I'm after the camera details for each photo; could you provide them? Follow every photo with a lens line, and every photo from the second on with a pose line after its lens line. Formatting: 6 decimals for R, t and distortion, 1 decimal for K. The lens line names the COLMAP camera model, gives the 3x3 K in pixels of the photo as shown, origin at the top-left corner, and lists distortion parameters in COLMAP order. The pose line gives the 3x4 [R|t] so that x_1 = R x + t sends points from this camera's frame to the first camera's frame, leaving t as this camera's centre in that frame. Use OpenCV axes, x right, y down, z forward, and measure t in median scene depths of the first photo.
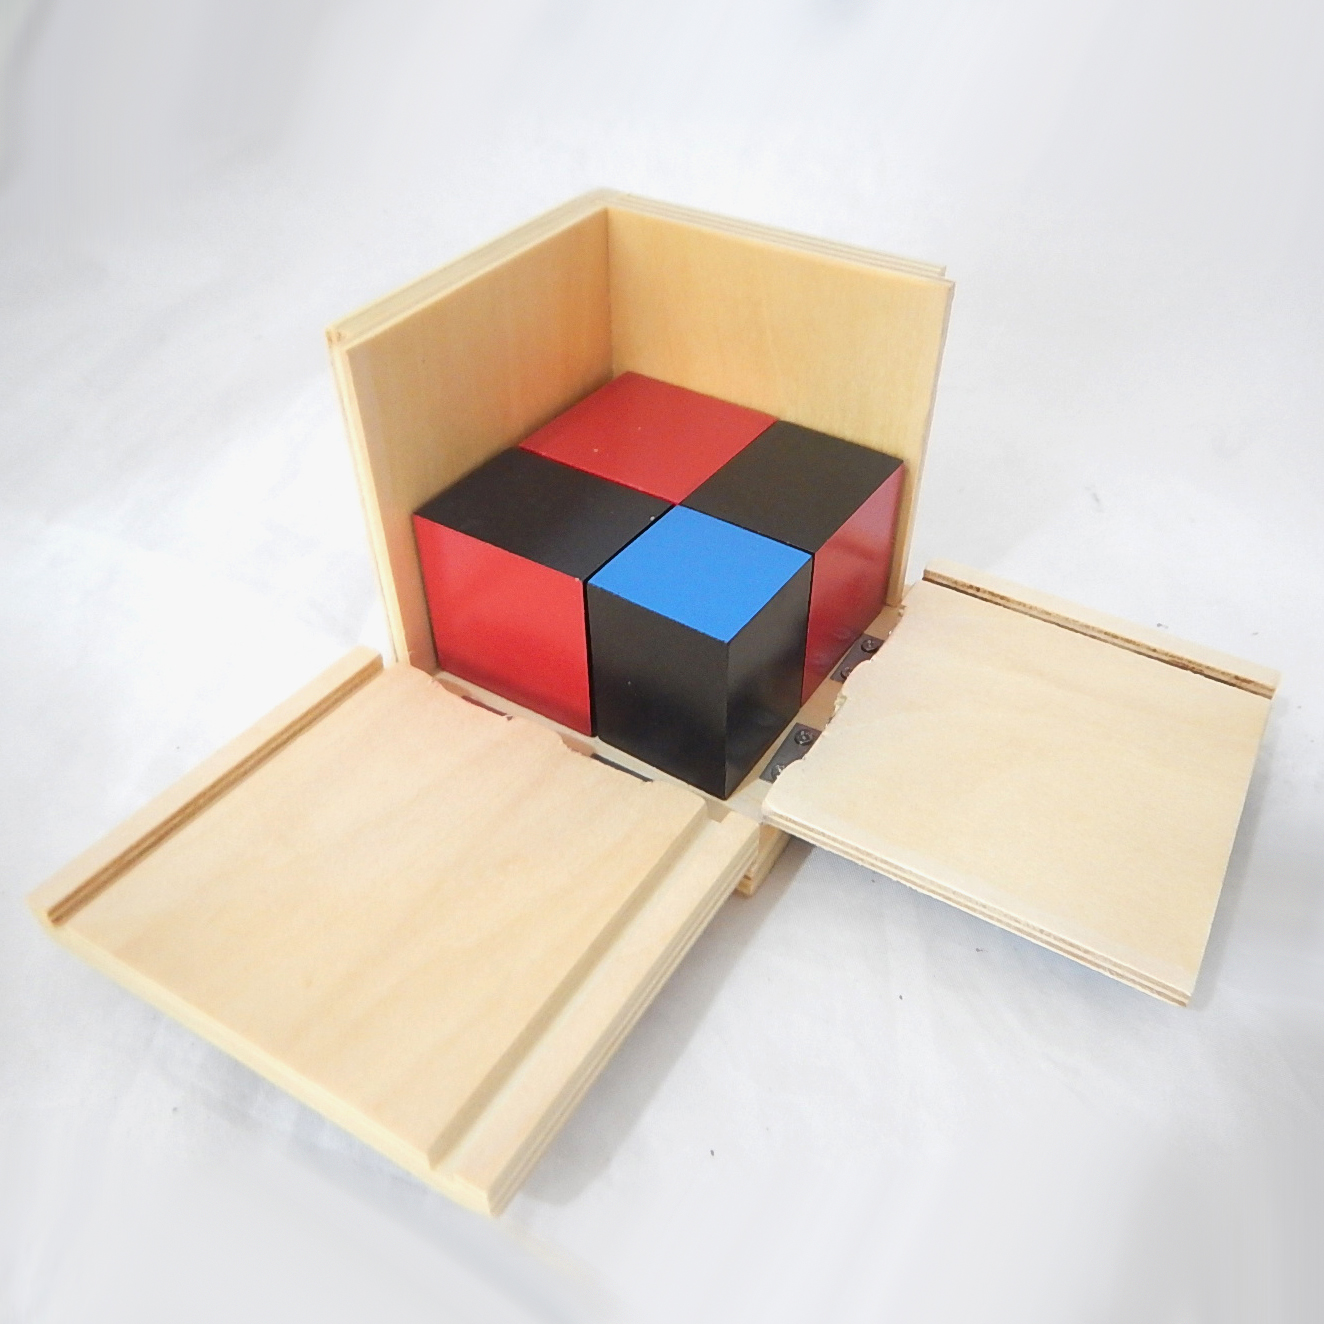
lens RADIAL K [[1219.4, 0, 719.8], [0, 1219.4, 697.0], [0, 0, 1]] dist [-0.012887, -0.005865]
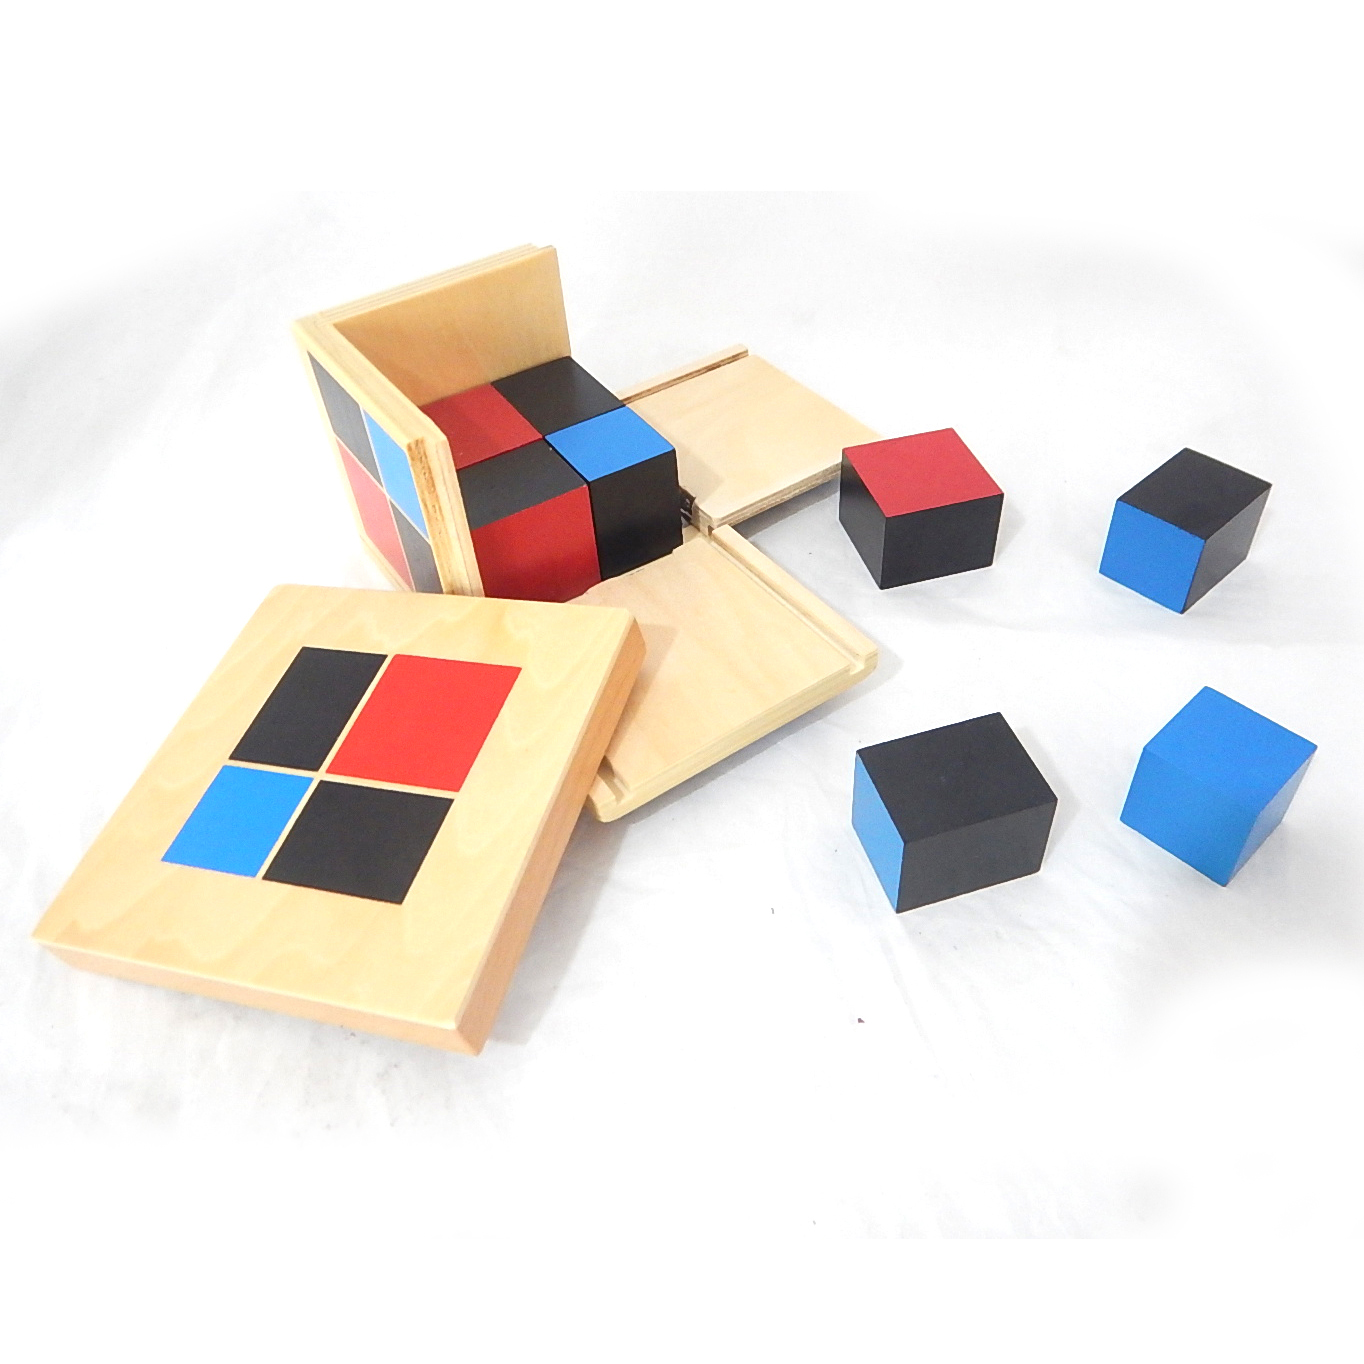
lens RADIAL K [[1200.2, 0, 682.0], [0, 1200.2, 682.0], [0, 0, 1]] dist [0.005153, 0.001787]
pose [[0.444920, -0.660587, 0.604707, -1.081990], [0.643038, 0.705608, 0.297691, -0.271136], [-0.623337, 0.256401, 0.738722, -0.195801]]
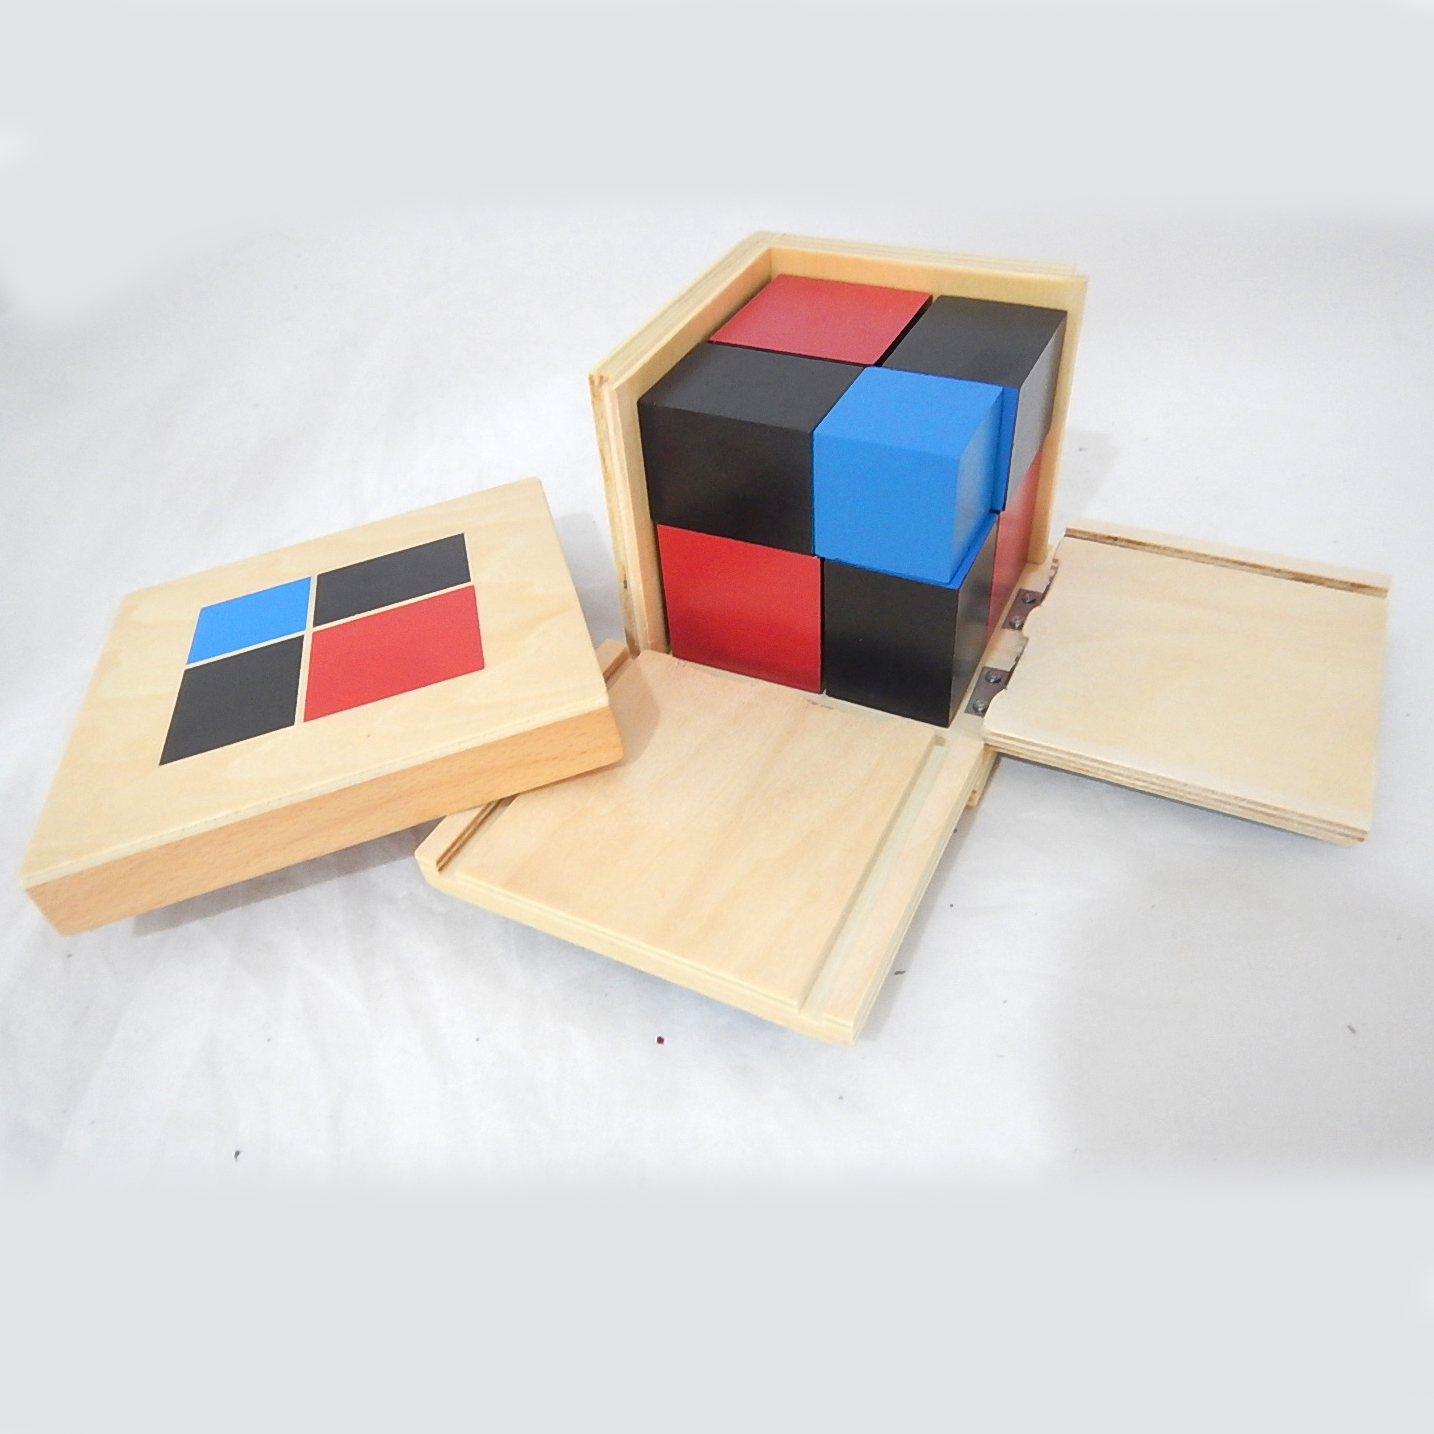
lens RADIAL K [[1261.8, 0, 717.0], [0, 1261.8, 717.0], [0, 0, 1]] dist [0.005153, 0.001787]
pose [[0.994136, -0.107570, -0.011015, -0.186587], [0.107536, 0.994194, -0.003668, 0.047693], [0.011346, 0.002462, 0.999933, -0.222963]]
